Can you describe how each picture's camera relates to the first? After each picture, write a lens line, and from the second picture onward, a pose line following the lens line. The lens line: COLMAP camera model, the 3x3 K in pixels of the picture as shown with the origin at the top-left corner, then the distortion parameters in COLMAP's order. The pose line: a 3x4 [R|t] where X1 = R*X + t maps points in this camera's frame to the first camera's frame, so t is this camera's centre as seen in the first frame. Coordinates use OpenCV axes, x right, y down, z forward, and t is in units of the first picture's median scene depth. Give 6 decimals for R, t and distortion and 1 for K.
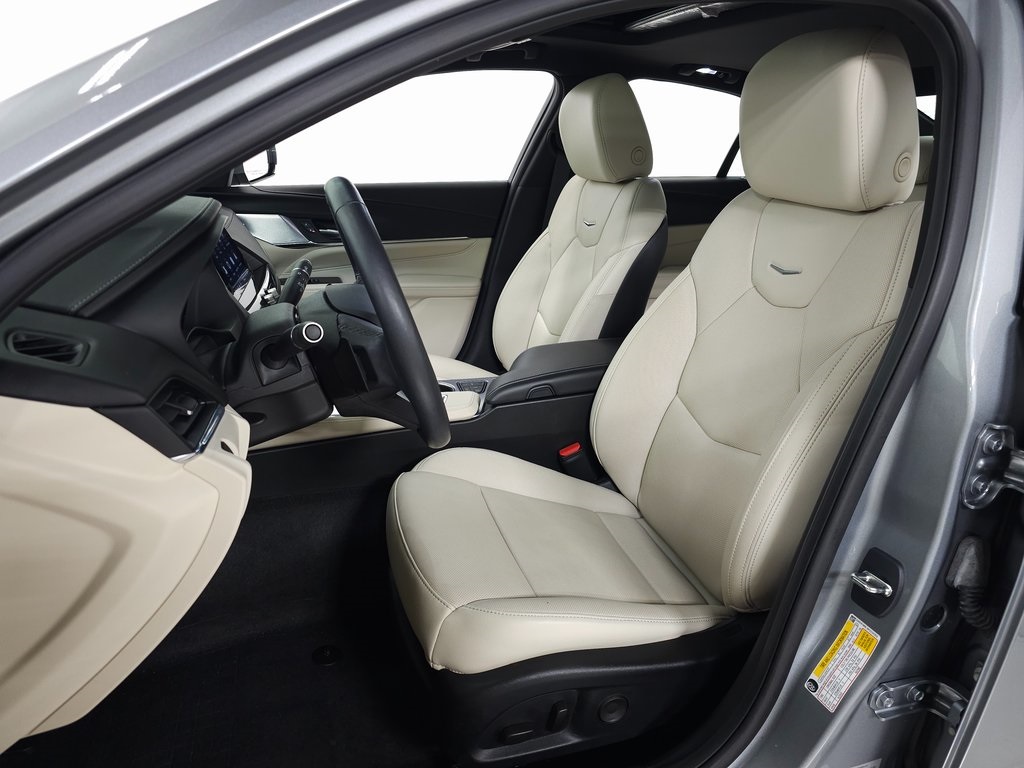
lens RADIAL K [[698.6, 0, 503.2], [0, 698.6, 387.7], [0, 0, 1]] dist [0.034562, -0.045118]
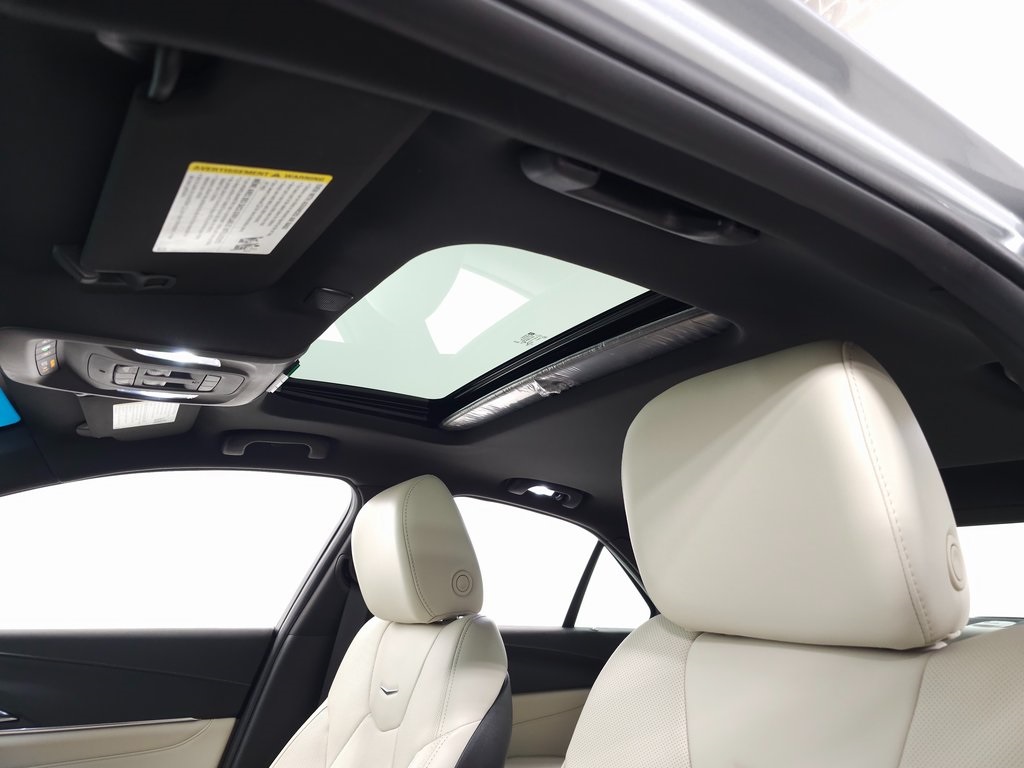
lens RADIAL K [[698.6, 0, 503.2], [0, 698.6, 387.7], [0, 0, 1]] dist [0.034562, -0.045118]
pose [[0.971688, 0.086518, 0.219856, 0.058407], [0.064561, 0.797896, -0.599327, -0.064659], [-0.227275, 0.596553, 0.769721, 0.318426]]
